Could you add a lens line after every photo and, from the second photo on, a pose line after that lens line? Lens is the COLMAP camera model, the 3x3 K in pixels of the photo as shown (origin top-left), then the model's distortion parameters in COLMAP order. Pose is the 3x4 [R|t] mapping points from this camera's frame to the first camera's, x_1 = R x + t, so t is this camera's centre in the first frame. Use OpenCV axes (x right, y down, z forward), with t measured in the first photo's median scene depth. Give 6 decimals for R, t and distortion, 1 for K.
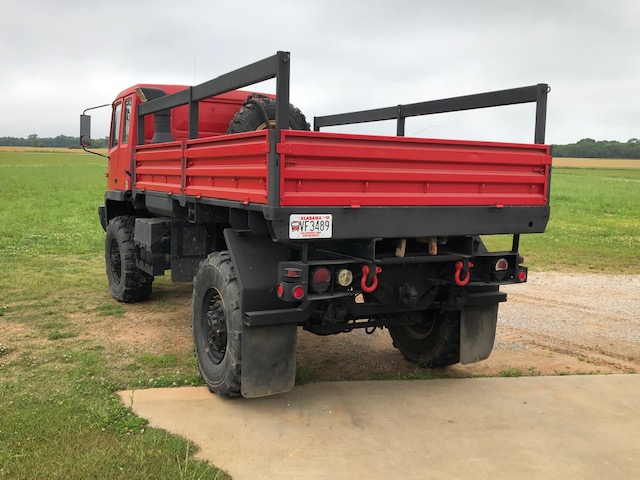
lens RADIAL K [[662.5, 0, 318.3], [0, 662.5, 239.4], [0, 0, 1]] dist [-0.013711, 0.000000]
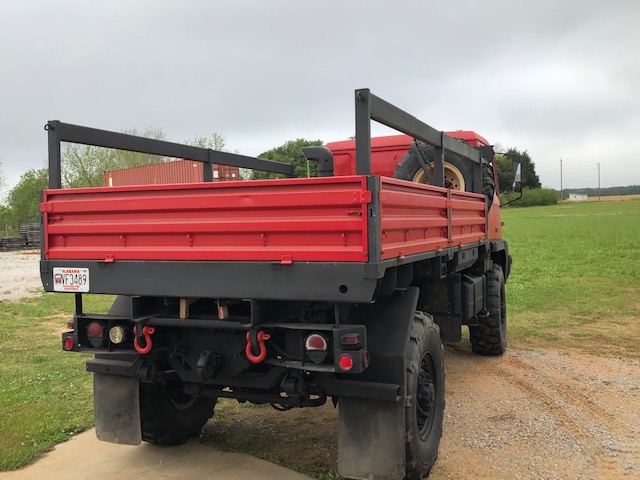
lens RADIAL K [[662.5, 0, 319.3], [0, 662.5, 240.7], [0, 0, 1]] dist [-0.013711, 0.000000]
pose [[0.619985, -0.017194, -0.784425, 0.927556], [-0.048982, 0.996962, -0.060567, -0.032612], [0.783083, 0.075973, 0.617259, 0.586255]]
